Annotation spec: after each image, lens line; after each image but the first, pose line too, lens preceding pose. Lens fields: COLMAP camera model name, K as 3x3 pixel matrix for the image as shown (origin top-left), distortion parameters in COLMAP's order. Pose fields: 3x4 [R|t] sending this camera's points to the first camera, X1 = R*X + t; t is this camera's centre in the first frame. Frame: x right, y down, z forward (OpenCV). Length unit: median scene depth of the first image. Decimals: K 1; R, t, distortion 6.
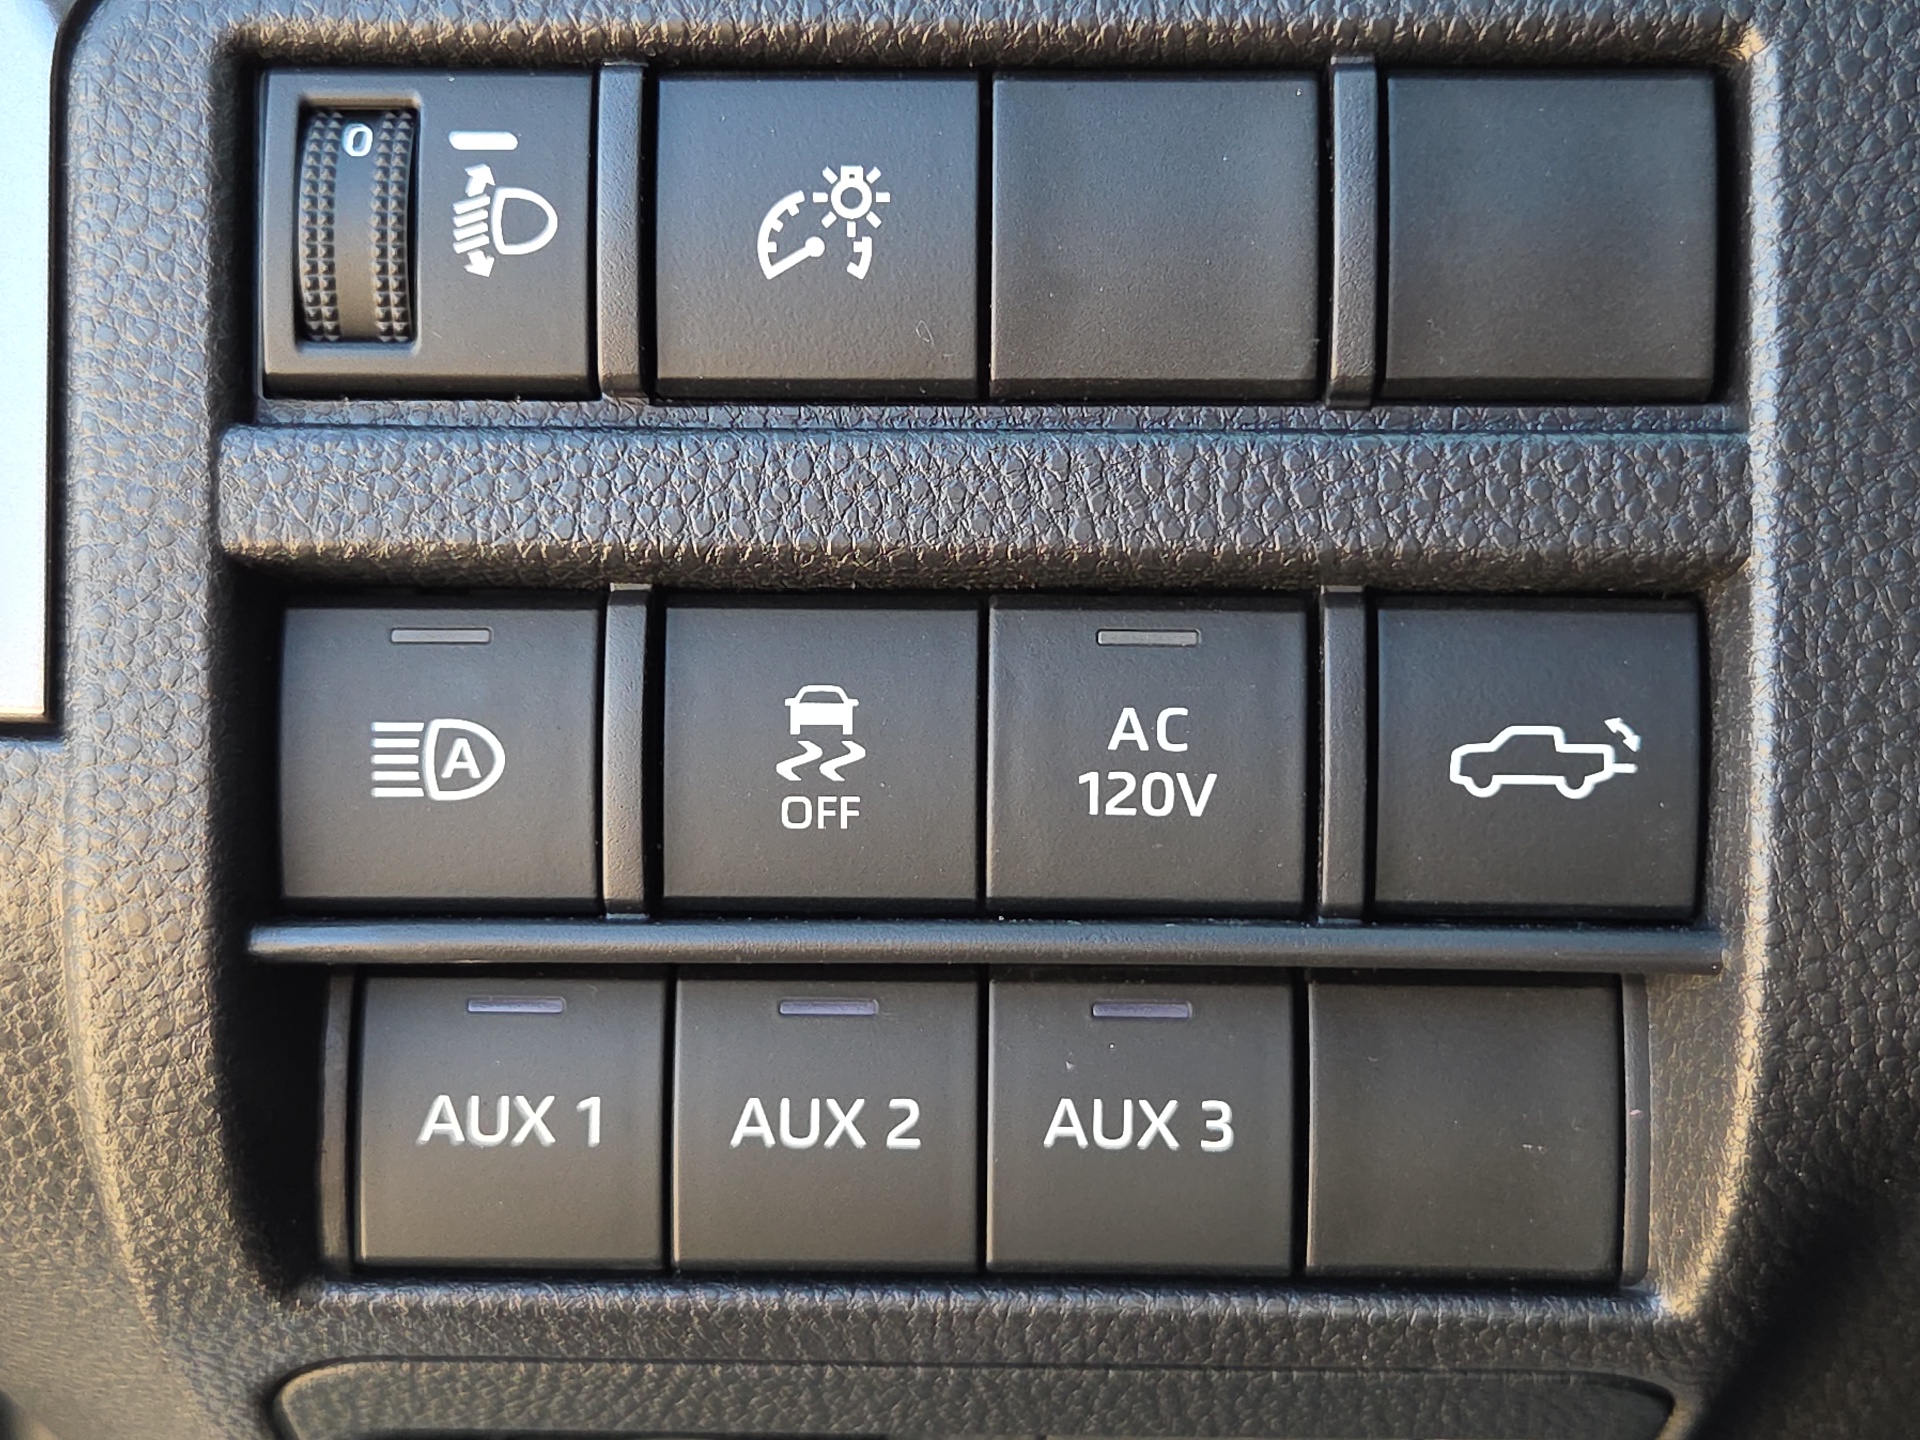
lens RADIAL K [[3087.9, 0, 963.1], [0, 3087.9, 718.2], [0, 0, 1]] dist [-0.025410, 0.000000]
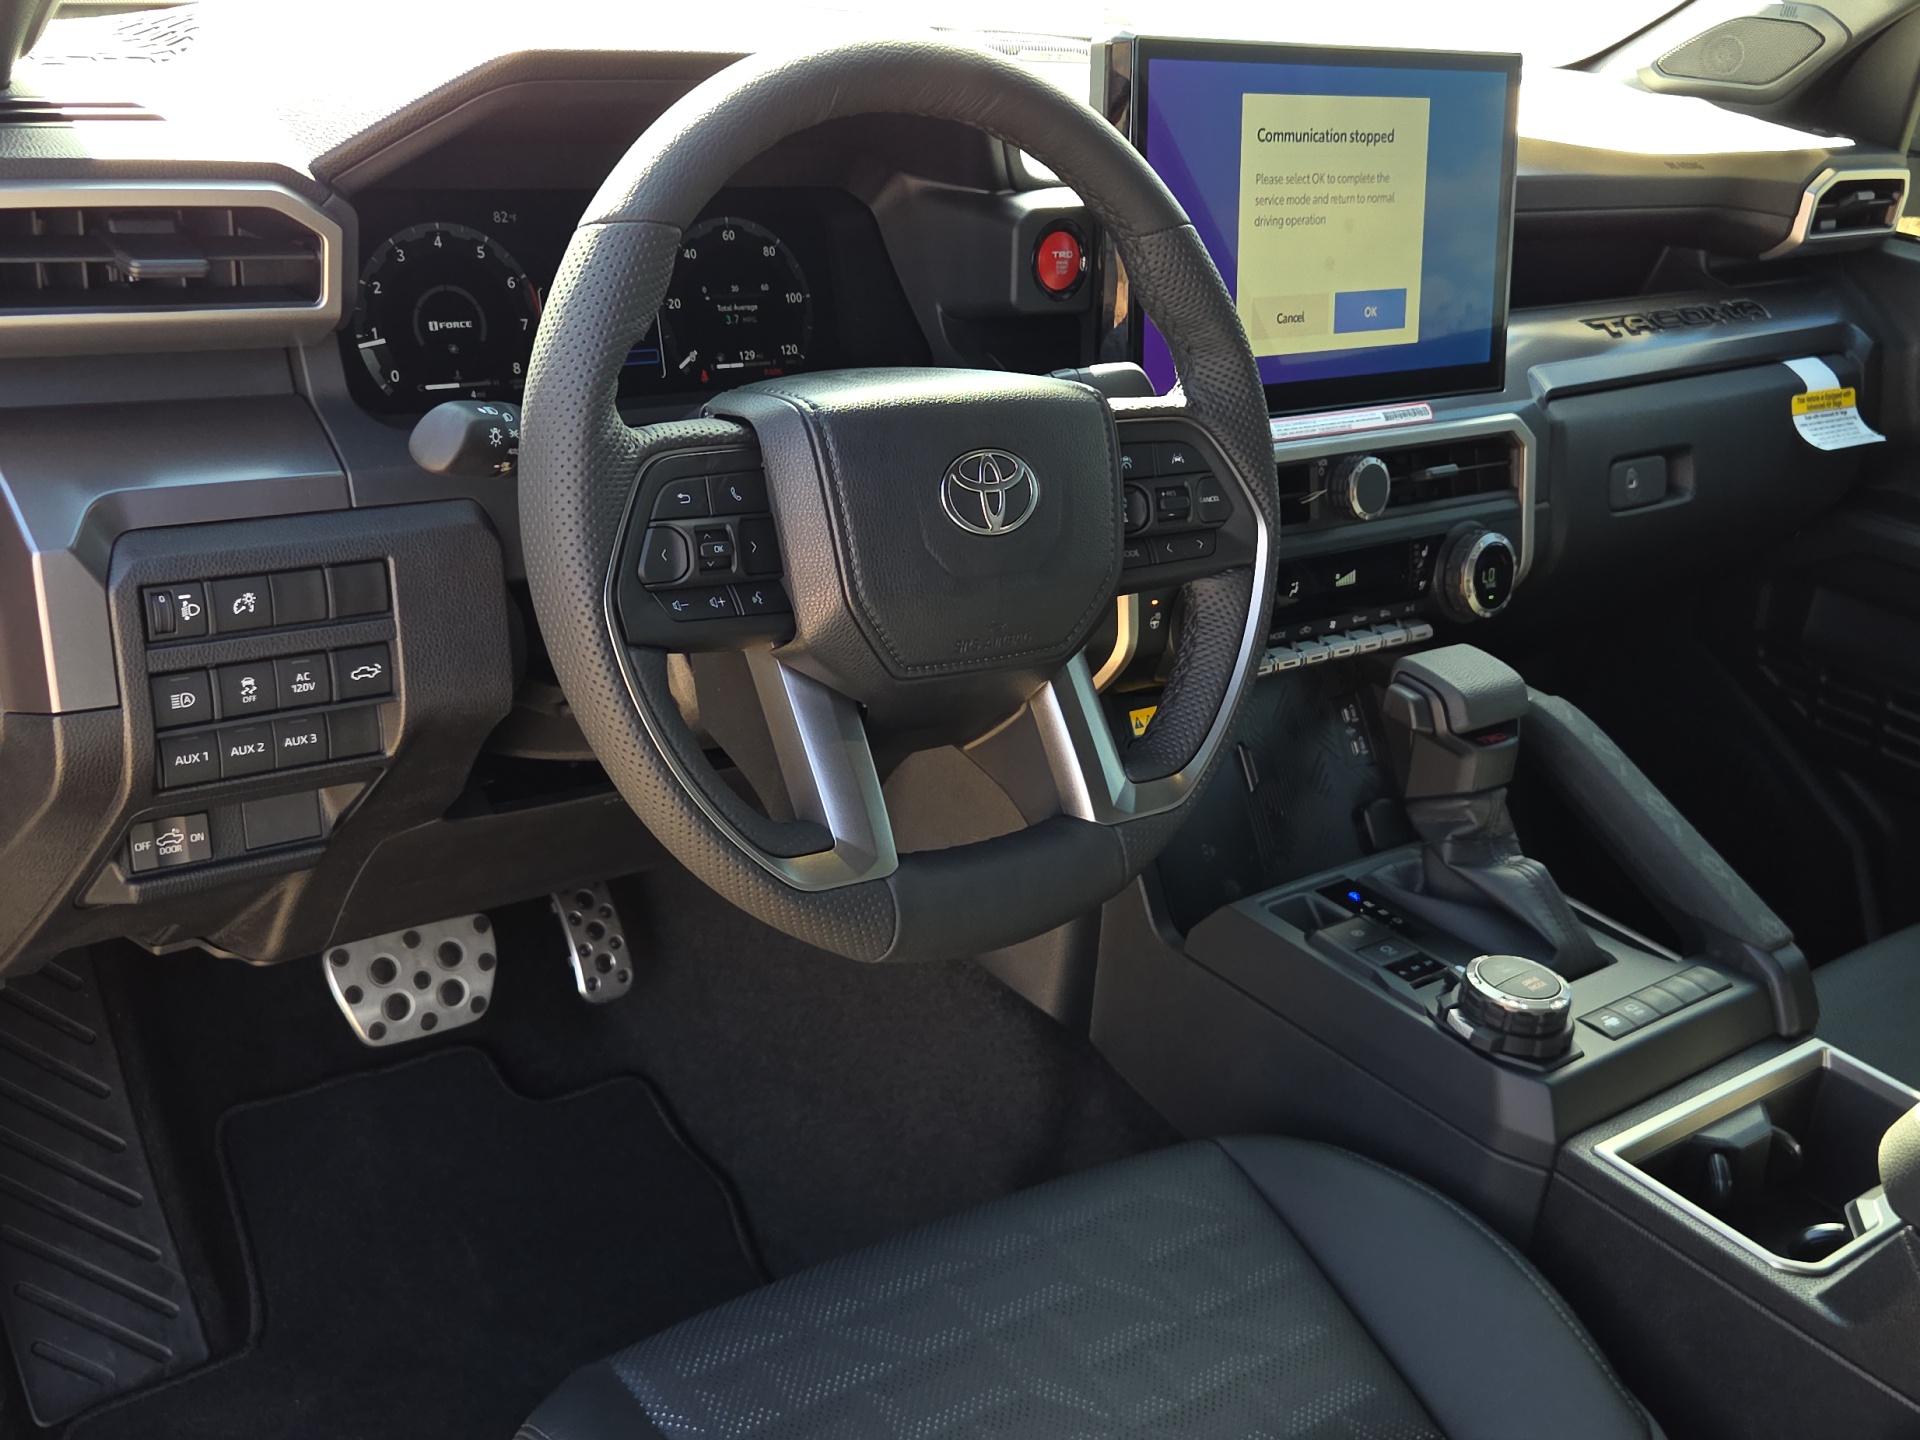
lens RADIAL K [[2109.5, 0, 963.9], [0, 2109.5, 715.7], [0, 0, 1]] dist [0.052205, 0.000000]
pose [[0.768559, -0.163217, 0.618608, -1.537928], [0.044446, 0.978196, 0.202873, -0.712433], [-0.638233, -0.128426, 0.759056, -3.015074]]
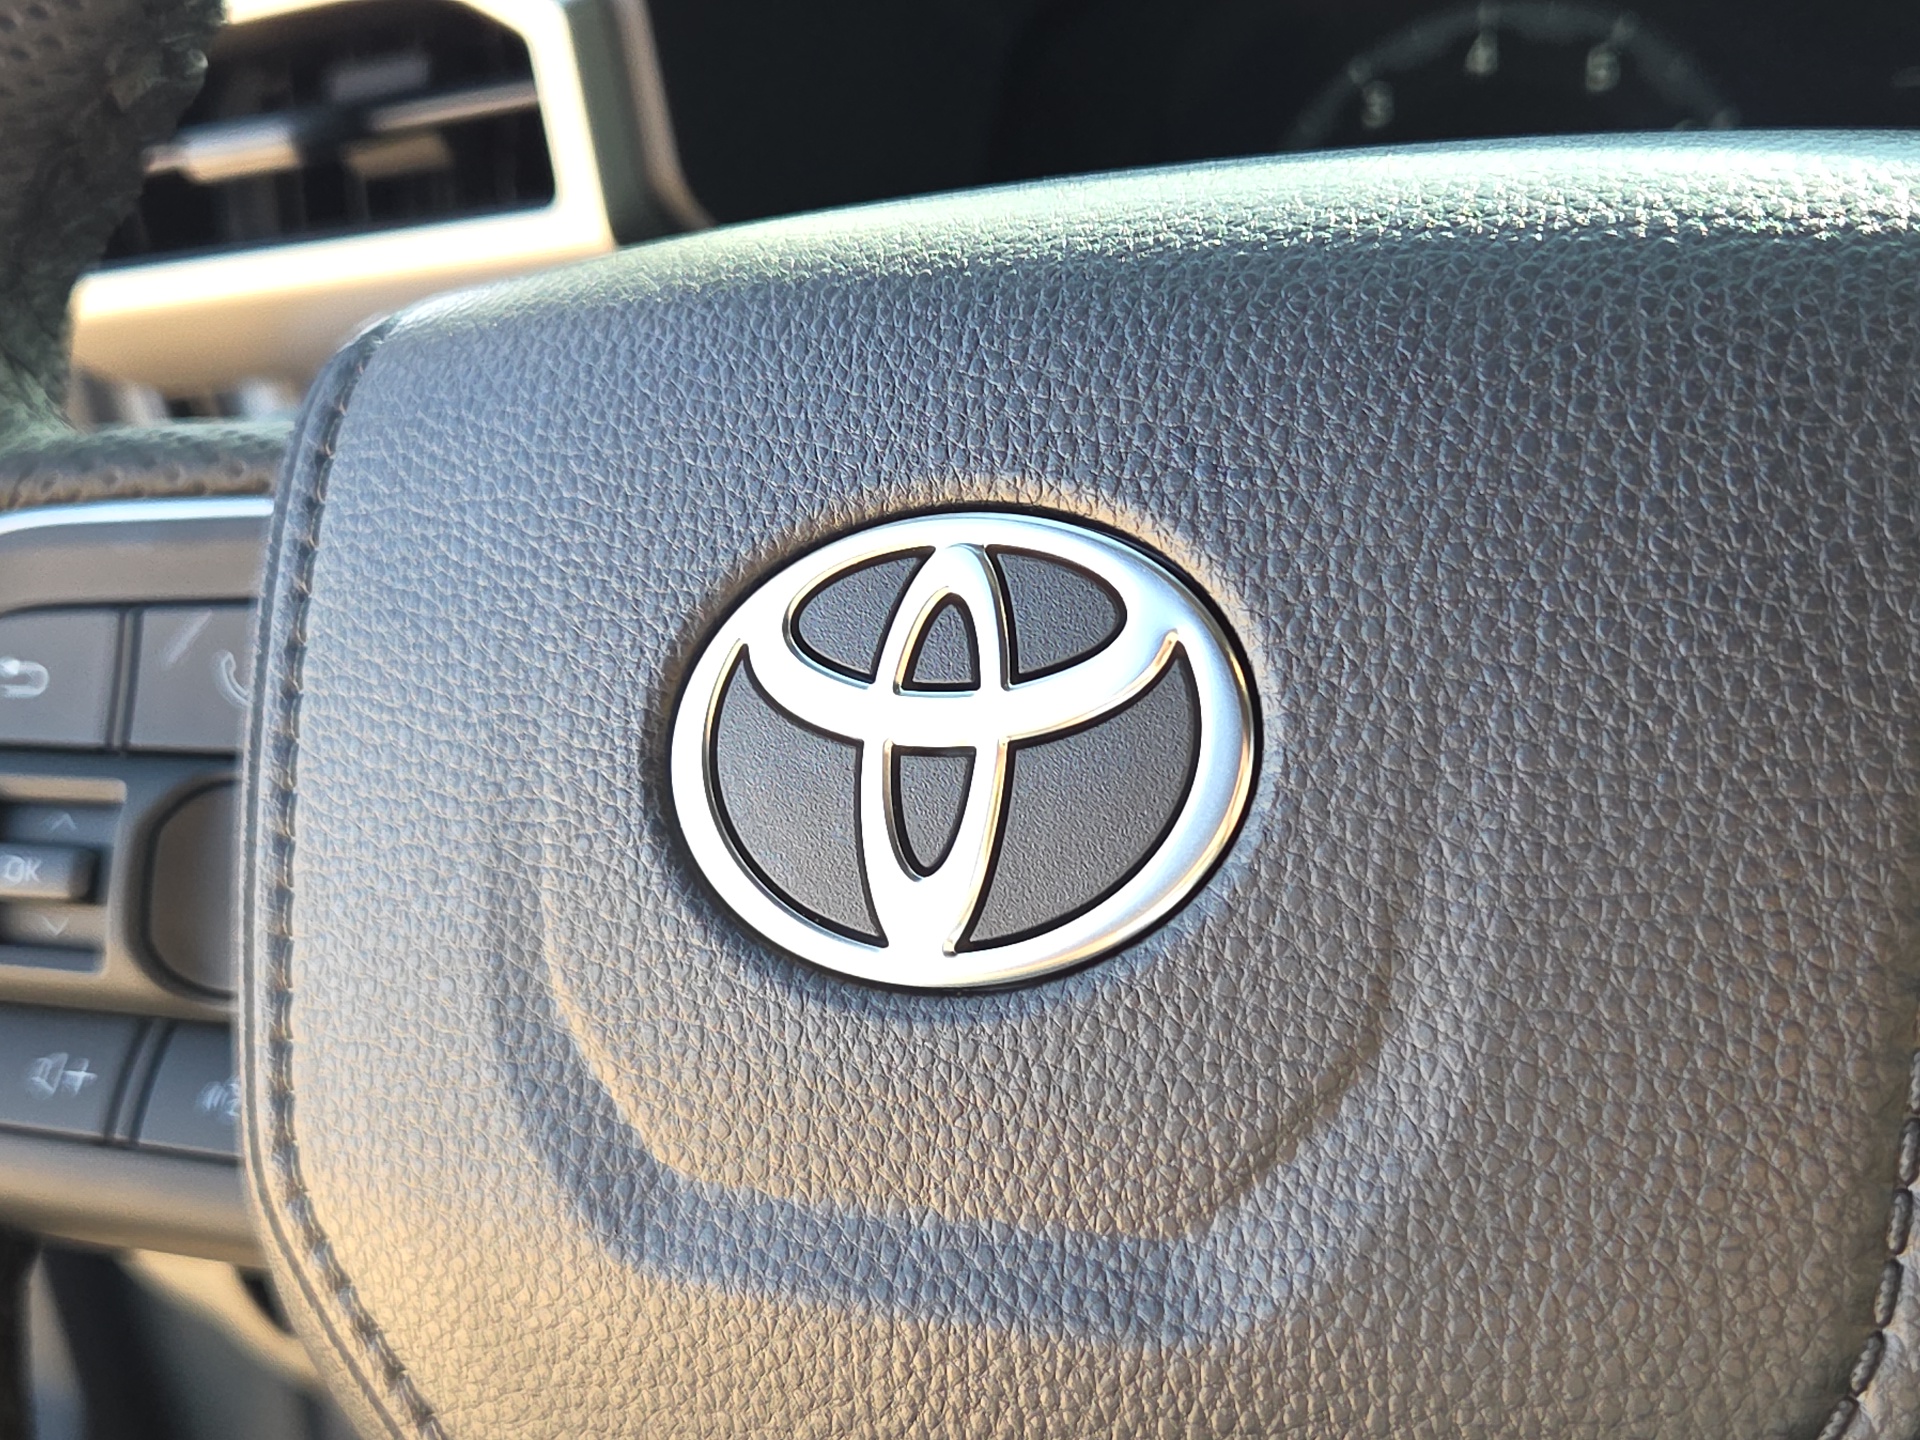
lens RADIAL K [[3087.9, 0, 958.7], [0, 3087.9, 727.8], [0, 0, 1]] dist [-0.025410, 0.000000]
pose [[0.826757, -0.024558, -0.562023, 1.723335], [0.032580, 0.999460, 0.004253, -0.314489], [0.561615, -0.021827, 0.827111, -0.760840]]
